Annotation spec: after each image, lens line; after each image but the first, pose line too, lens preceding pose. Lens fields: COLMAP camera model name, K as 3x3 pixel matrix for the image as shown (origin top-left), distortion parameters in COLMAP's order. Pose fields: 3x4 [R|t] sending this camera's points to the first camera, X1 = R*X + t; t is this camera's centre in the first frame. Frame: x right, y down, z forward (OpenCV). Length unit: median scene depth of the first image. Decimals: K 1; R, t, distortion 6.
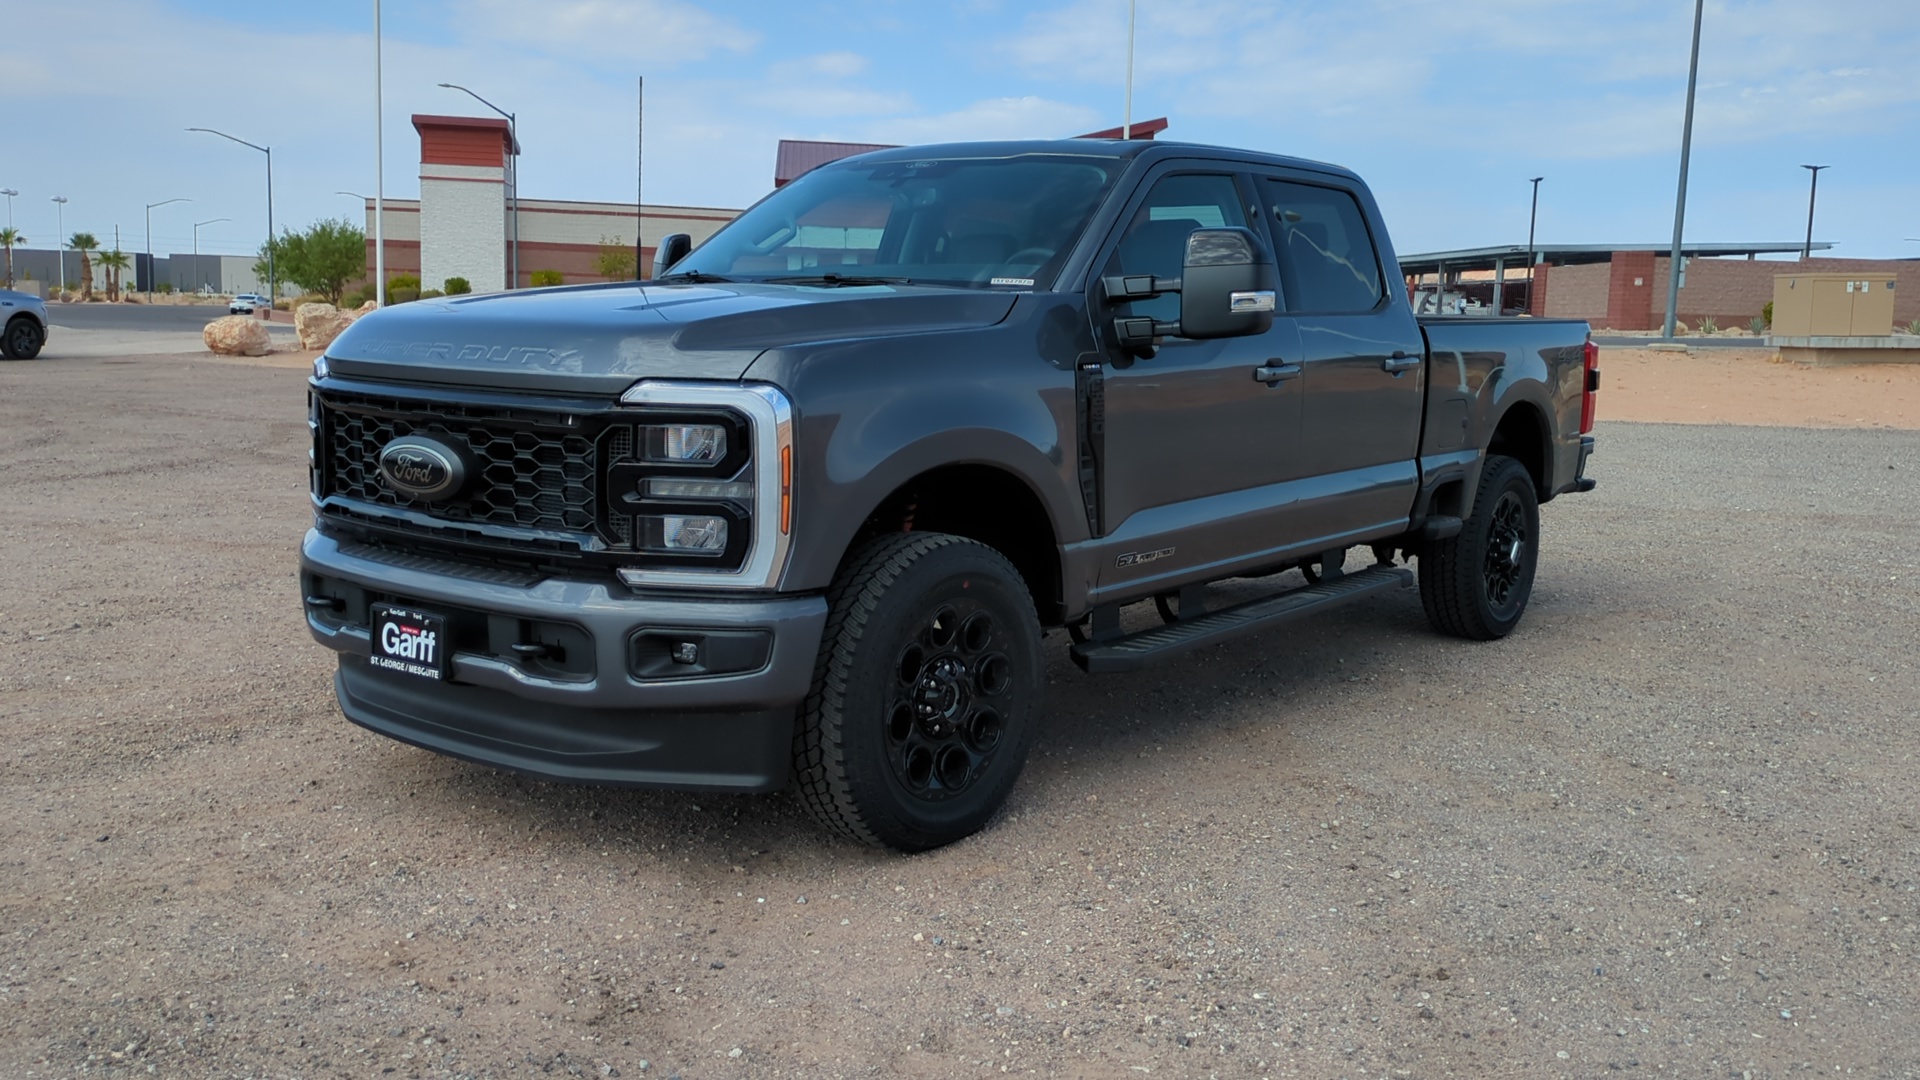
lens RADIAL K [[1665.2, 0, 998.7], [0, 1665.2, 534.8], [0, 0, 1]] dist [0.084763, -0.108493]
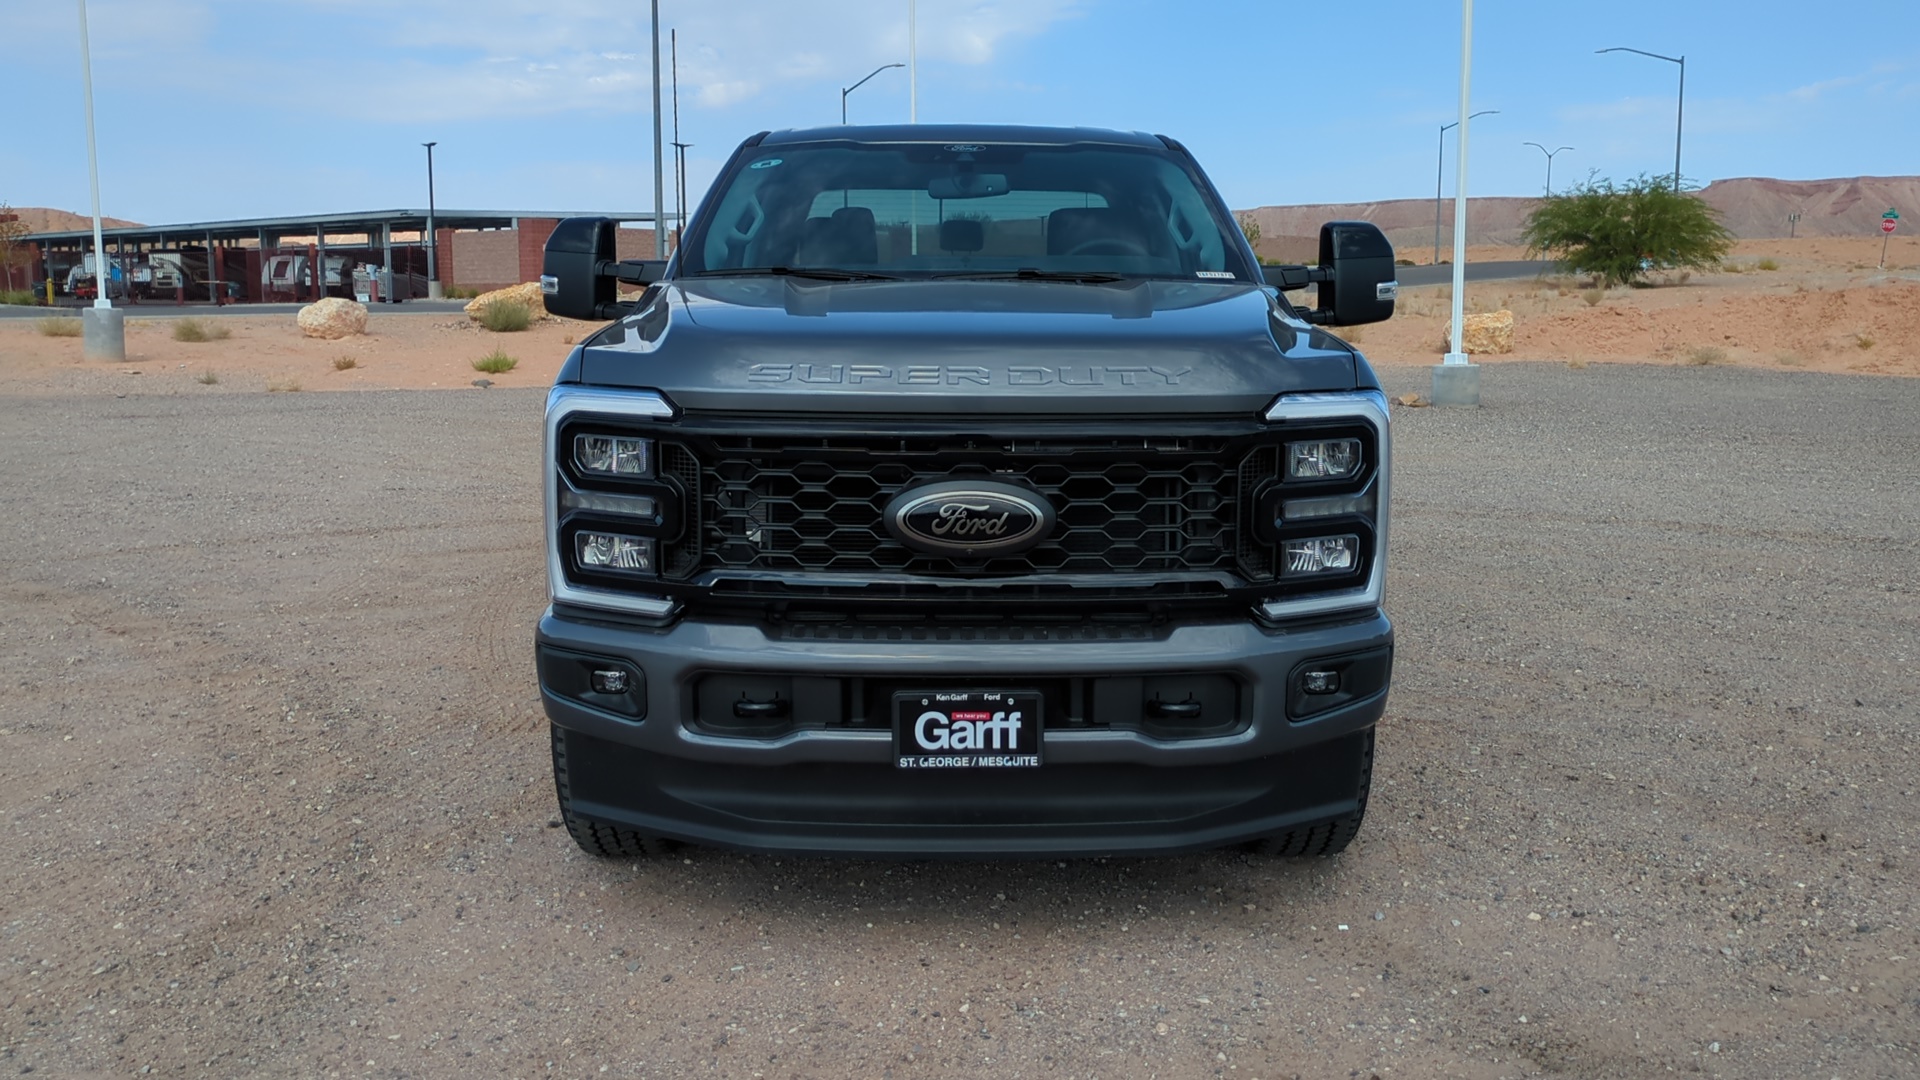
lens RADIAL K [[1665.2, 0, 998.7], [0, 1665.2, 534.8], [0, 0, 1]] dist [0.084763, -0.108493]
pose [[0.776851, -0.109606, 0.620072, -0.843714], [0.096279, 0.993831, 0.055051, -0.075731], [-0.622280, 0.016934, 0.782611, 0.353206]]
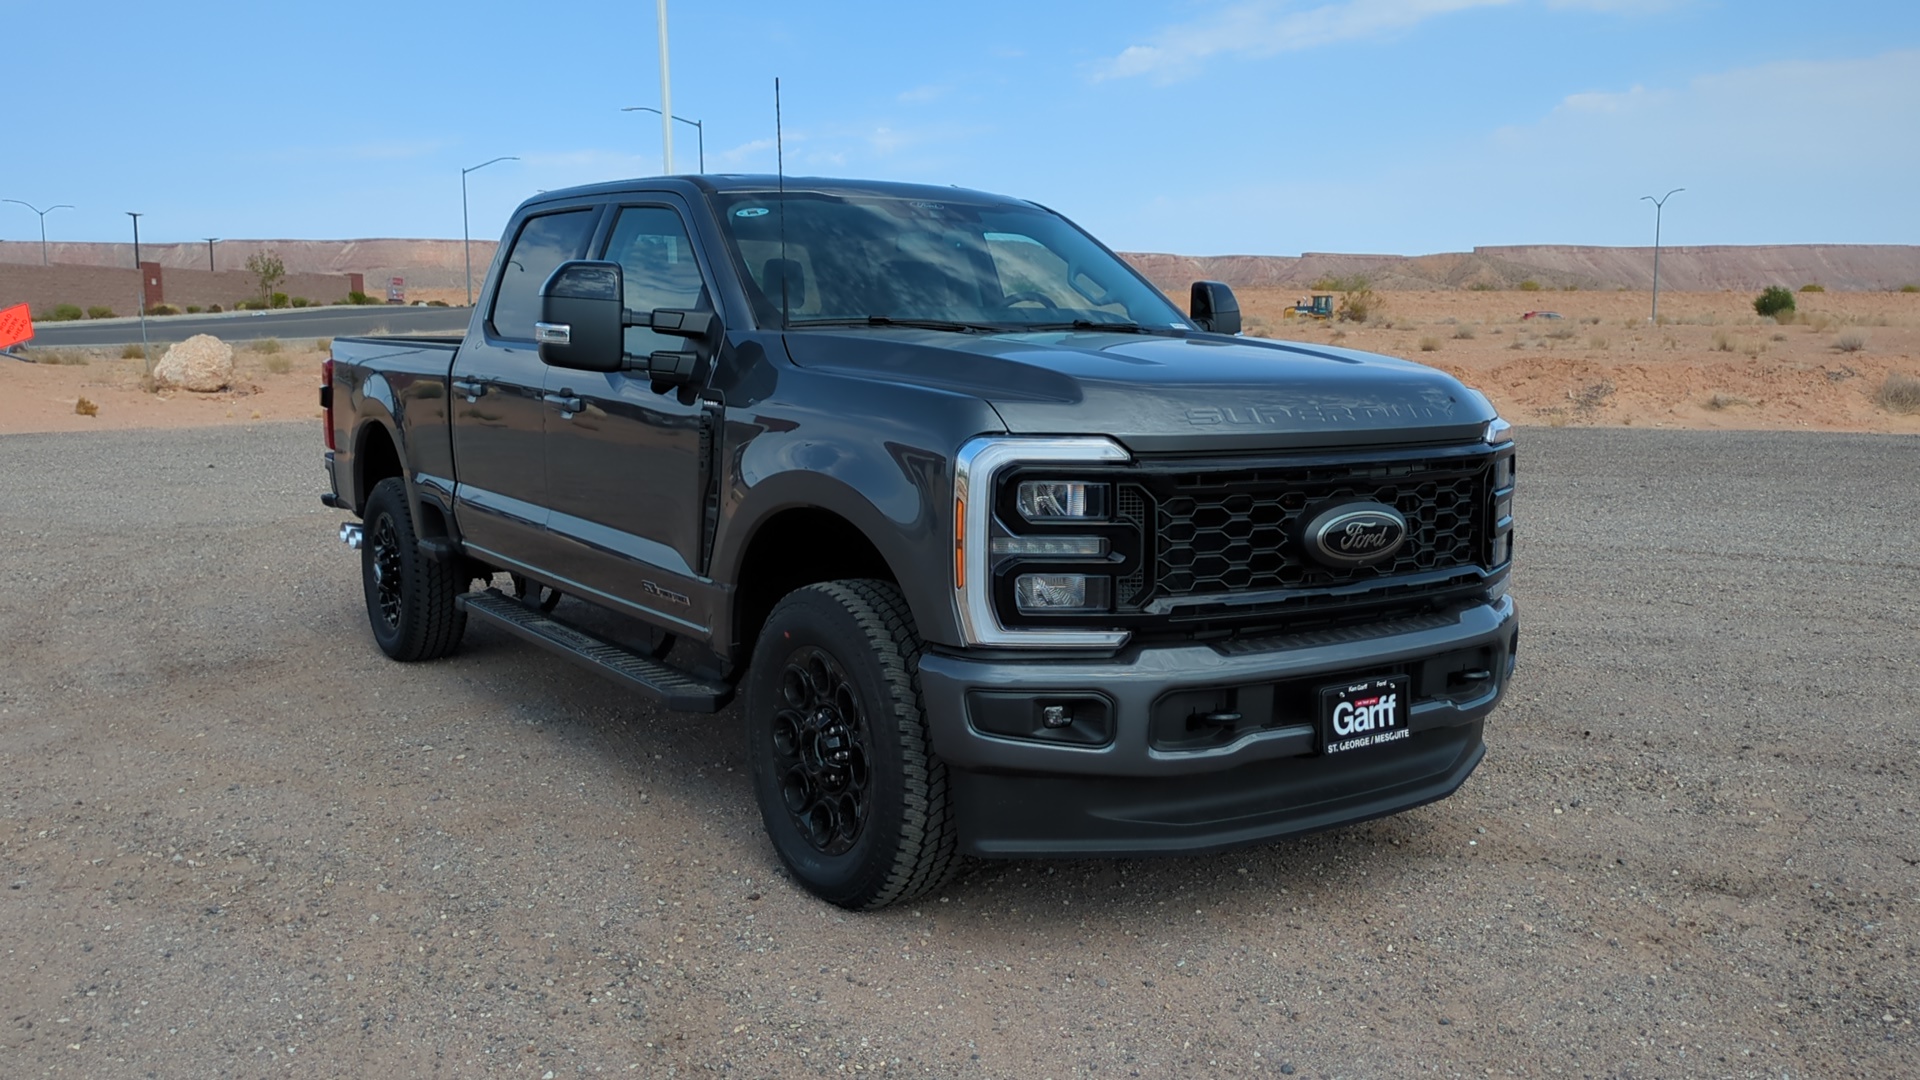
lens RADIAL K [[1667.8, 0, 976.0], [0, 1667.8, 547.9], [0, 0, 1]] dist [0.082159, -0.103706]
pose [[0.299136, -0.140888, 0.943752, -1.326808], [0.131494, 0.985690, 0.105470, -0.163363], [-0.945107, 0.092548, 0.313382, 0.909156]]
